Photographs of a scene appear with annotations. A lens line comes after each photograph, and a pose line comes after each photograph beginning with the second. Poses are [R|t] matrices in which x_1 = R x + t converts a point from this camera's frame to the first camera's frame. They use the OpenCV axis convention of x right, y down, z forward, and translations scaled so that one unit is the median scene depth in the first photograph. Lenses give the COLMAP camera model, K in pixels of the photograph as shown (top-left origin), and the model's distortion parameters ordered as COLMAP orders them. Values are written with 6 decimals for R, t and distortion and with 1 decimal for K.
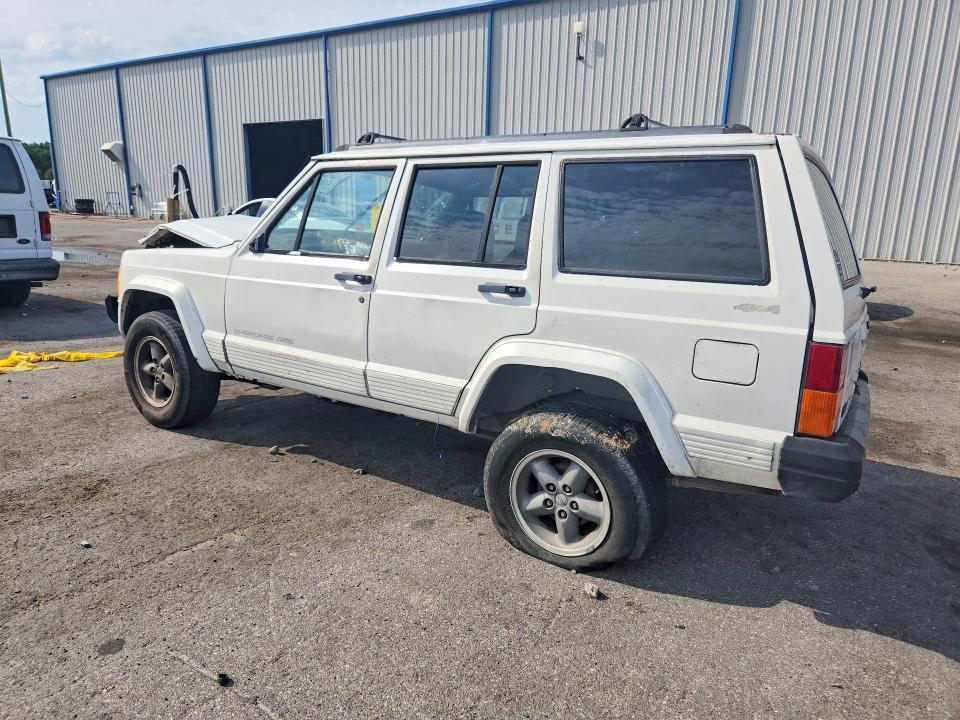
lens RADIAL K [[712.6, 0, 473.9], [0, 712.6, 359.1], [0, 0, 1]] dist [0.030277, 0.001858]
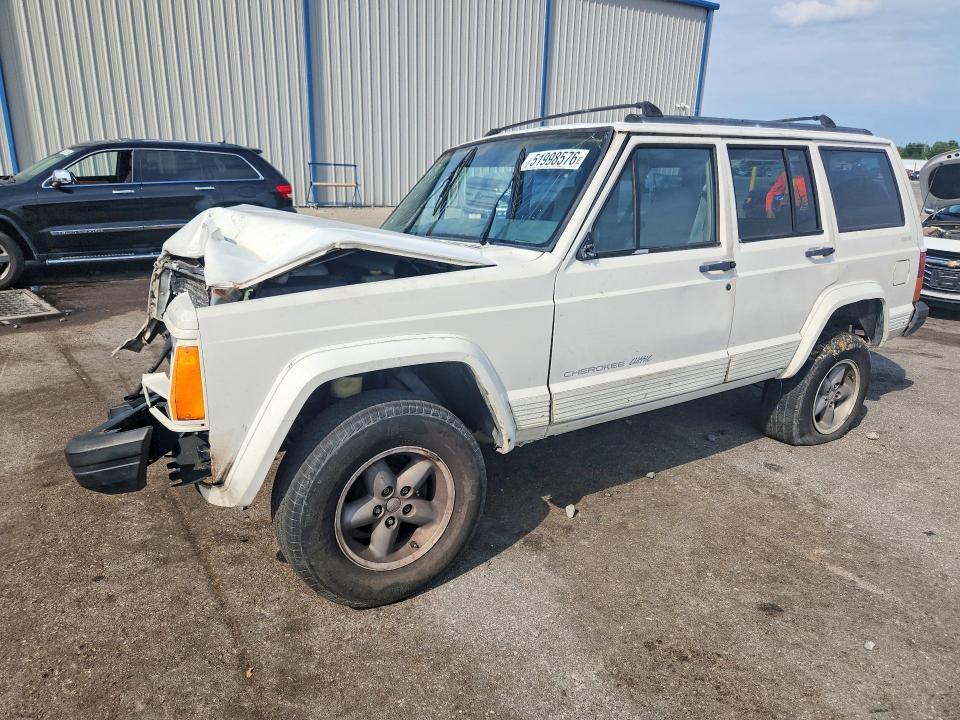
lens RADIAL K [[664.5, 0, 480.7], [0, 664.5, 390.0], [0, 0, 1]] dist [0.005326, -0.001070]
pose [[0.357990, -0.300573, 0.884024, -1.093746], [0.205103, 0.948961, 0.239595, -0.230528], [-0.910920, 0.095544, 0.401367, 0.934042]]
